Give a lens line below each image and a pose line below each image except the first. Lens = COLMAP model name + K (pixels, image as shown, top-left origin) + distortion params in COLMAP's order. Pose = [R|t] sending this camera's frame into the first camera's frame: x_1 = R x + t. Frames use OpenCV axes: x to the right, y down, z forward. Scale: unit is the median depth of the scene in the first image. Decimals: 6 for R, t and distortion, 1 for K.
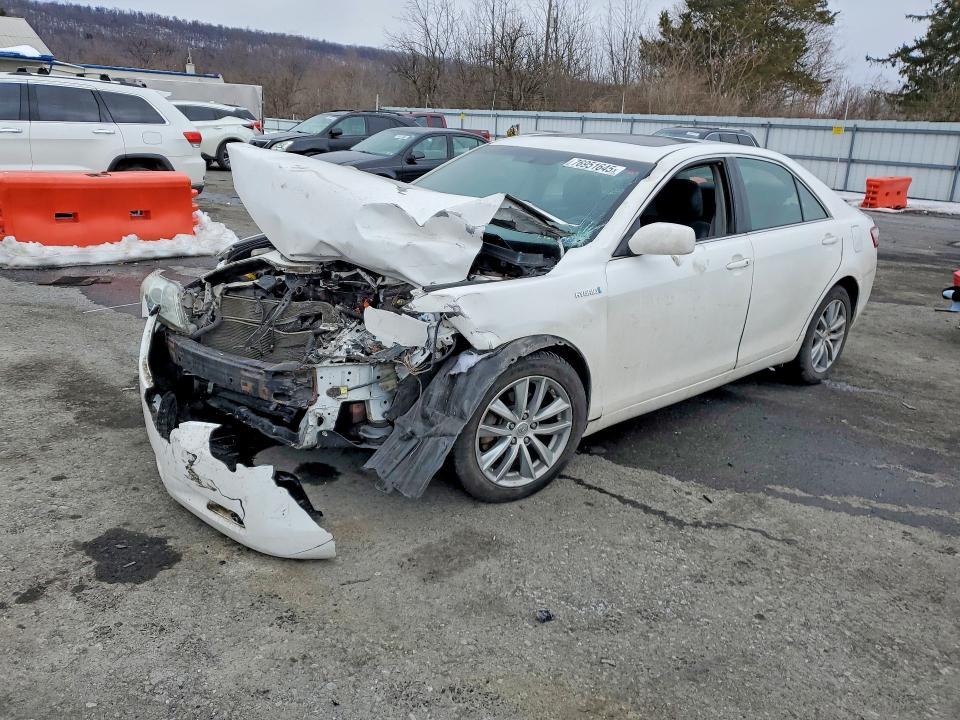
lens RADIAL K [[770.6, 0, 480.0], [0, 770.6, 360.0], [0, 0, 1]] dist [-0.002328, 0.038923]
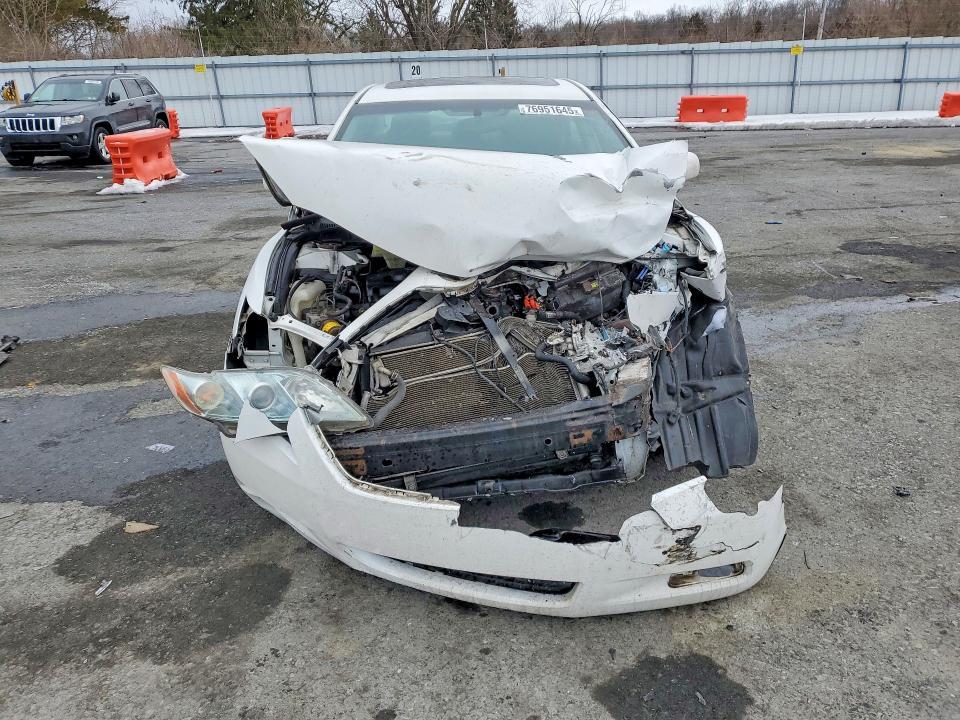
lens RADIAL K [[745.6, 0, 480.4], [0, 745.6, 369.4], [0, 0, 1]] dist [0.014591, 0.004963]
pose [[0.622433, -0.350379, 0.699865, -0.764436], [0.284078, 0.934356, 0.215126, -0.193245], [-0.729299, 0.064914, 0.681109, 0.500106]]
